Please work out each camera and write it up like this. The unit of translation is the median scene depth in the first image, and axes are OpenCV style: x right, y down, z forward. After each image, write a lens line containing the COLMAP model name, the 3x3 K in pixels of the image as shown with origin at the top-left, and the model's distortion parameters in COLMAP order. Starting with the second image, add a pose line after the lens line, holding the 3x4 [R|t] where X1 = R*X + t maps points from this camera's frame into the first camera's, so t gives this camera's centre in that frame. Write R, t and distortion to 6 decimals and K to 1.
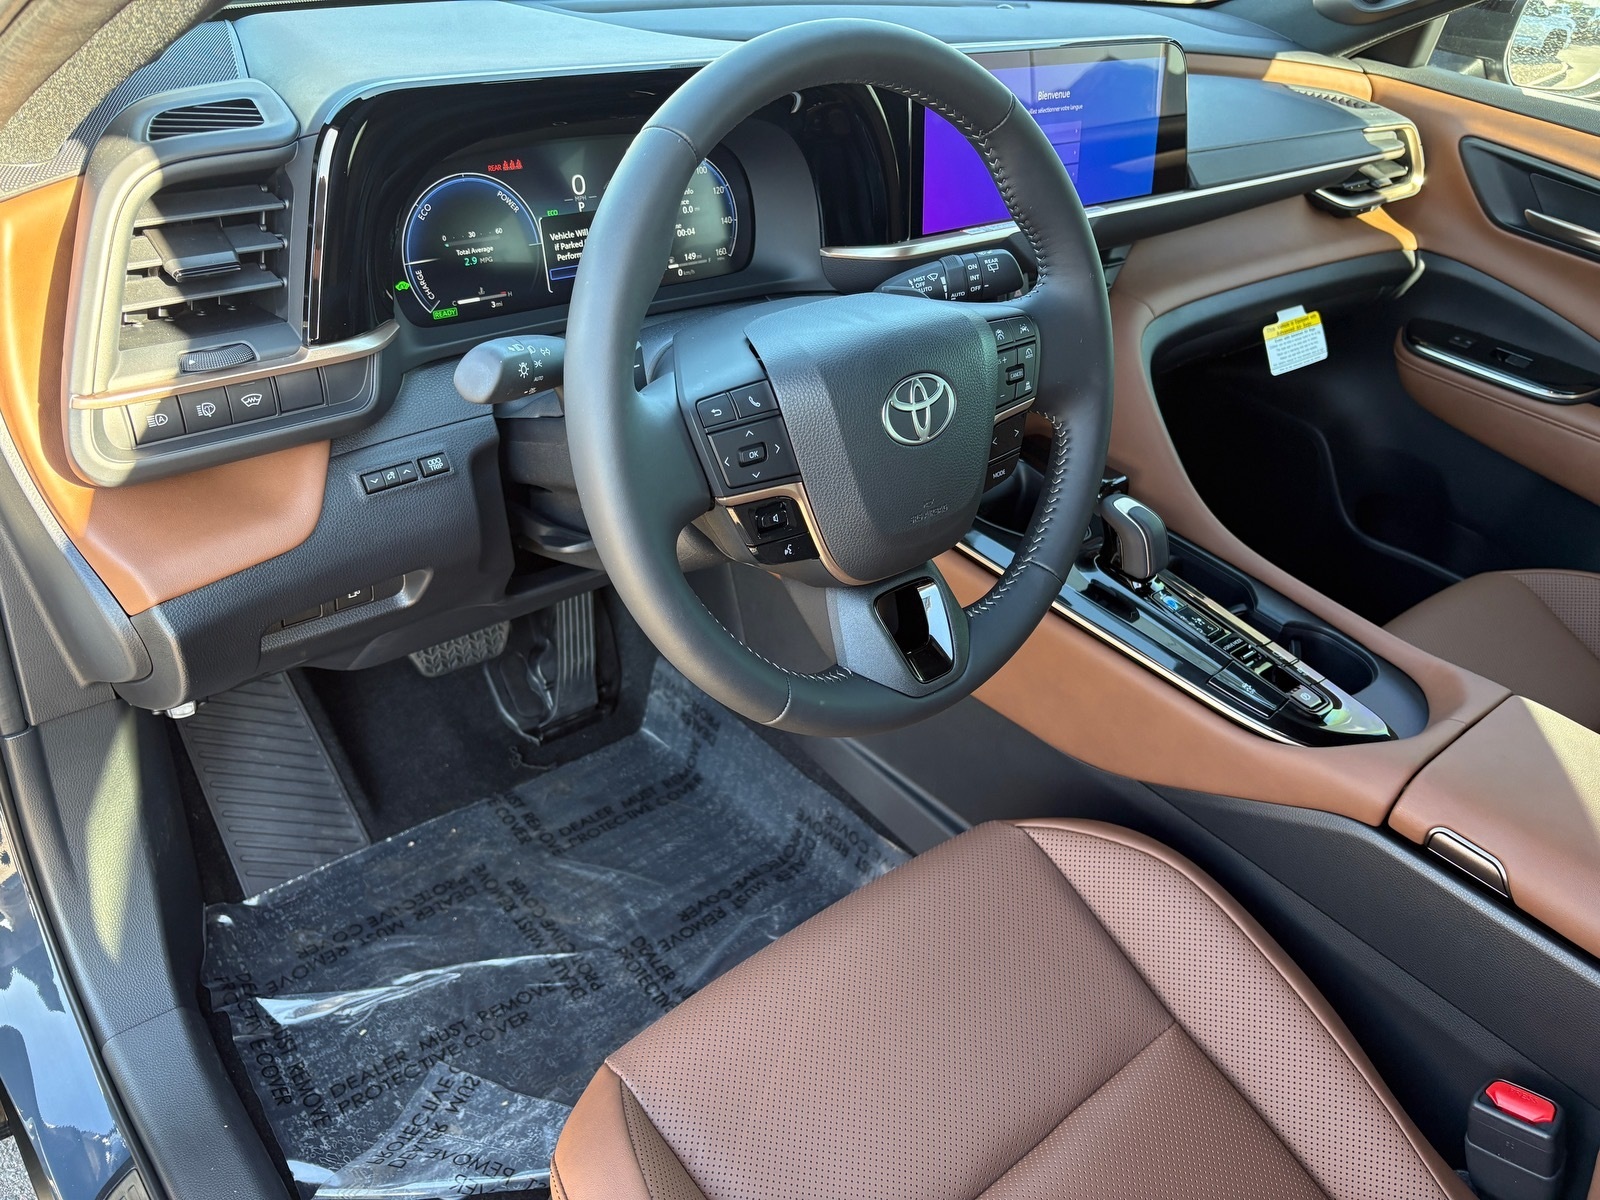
lens RADIAL K [[1223.4, 0, 800.0], [0, 1223.4, 600.0], [0, 0, 1]] dist [0.055207, -0.088318]
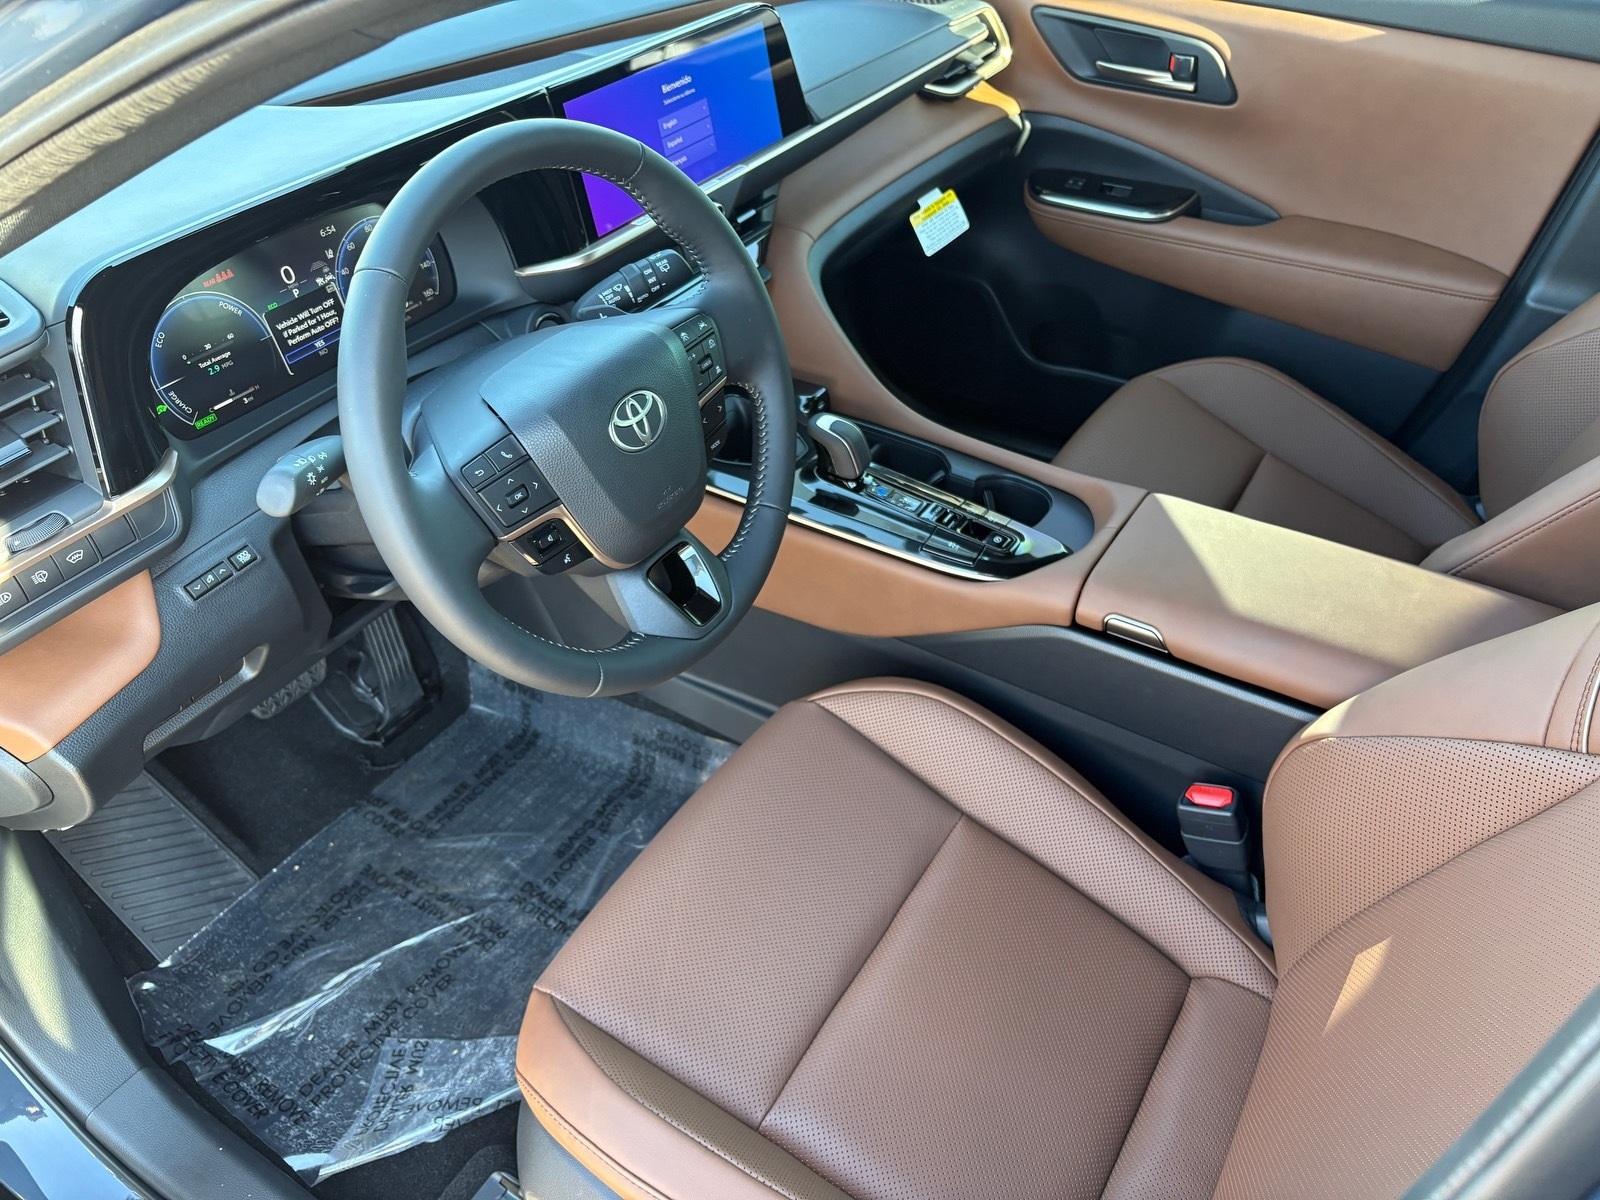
lens RADIAL K [[1217.6, 0, 800.0], [0, 1217.6, 600.0], [0, 0, 1]] dist [0.014743, 0.005231]
pose [[0.949026, -0.274213, 0.155427, 0.007747], [0.258082, 0.959101, 0.116271, -0.055299], [-0.180953, -0.070231, 0.980981, -0.174372]]
